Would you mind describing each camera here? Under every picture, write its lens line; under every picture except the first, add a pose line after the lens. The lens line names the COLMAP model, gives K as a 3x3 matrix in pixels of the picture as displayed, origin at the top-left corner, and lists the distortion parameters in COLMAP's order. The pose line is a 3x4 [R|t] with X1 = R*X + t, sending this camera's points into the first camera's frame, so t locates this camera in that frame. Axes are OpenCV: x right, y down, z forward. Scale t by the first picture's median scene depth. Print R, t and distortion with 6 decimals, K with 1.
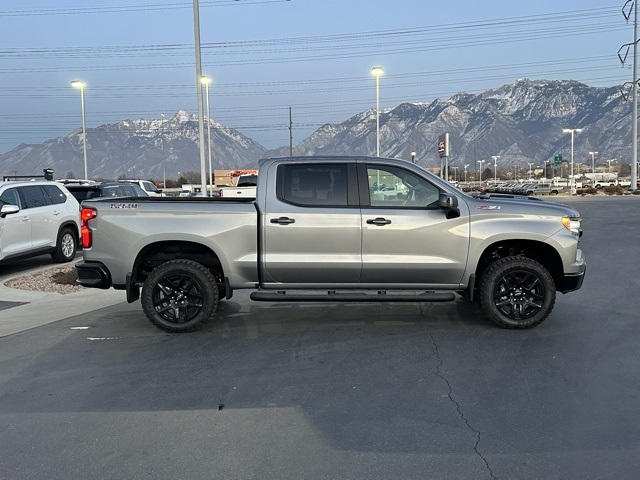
lens RADIAL K [[631.6, 0, 319.5], [0, 631.6, 227.1], [0, 0, 1]] dist [0.181646, -0.365229]
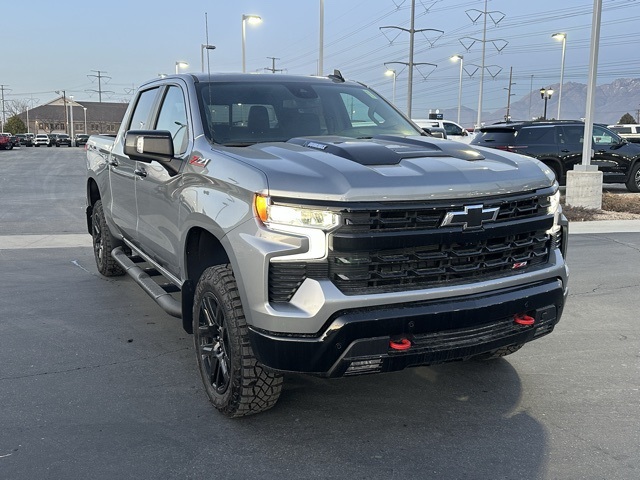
lens RADIAL K [[631.6, 0, 319.5], [0, 631.6, 227.1], [0, 0, 1]] dist [0.181646, -0.365229]
pose [[0.457394, 0.142942, -0.877700, 0.773674], [-0.066312, 0.989731, 0.126630, -0.049772], [0.886788, 0.000282, 0.462176, 0.848397]]
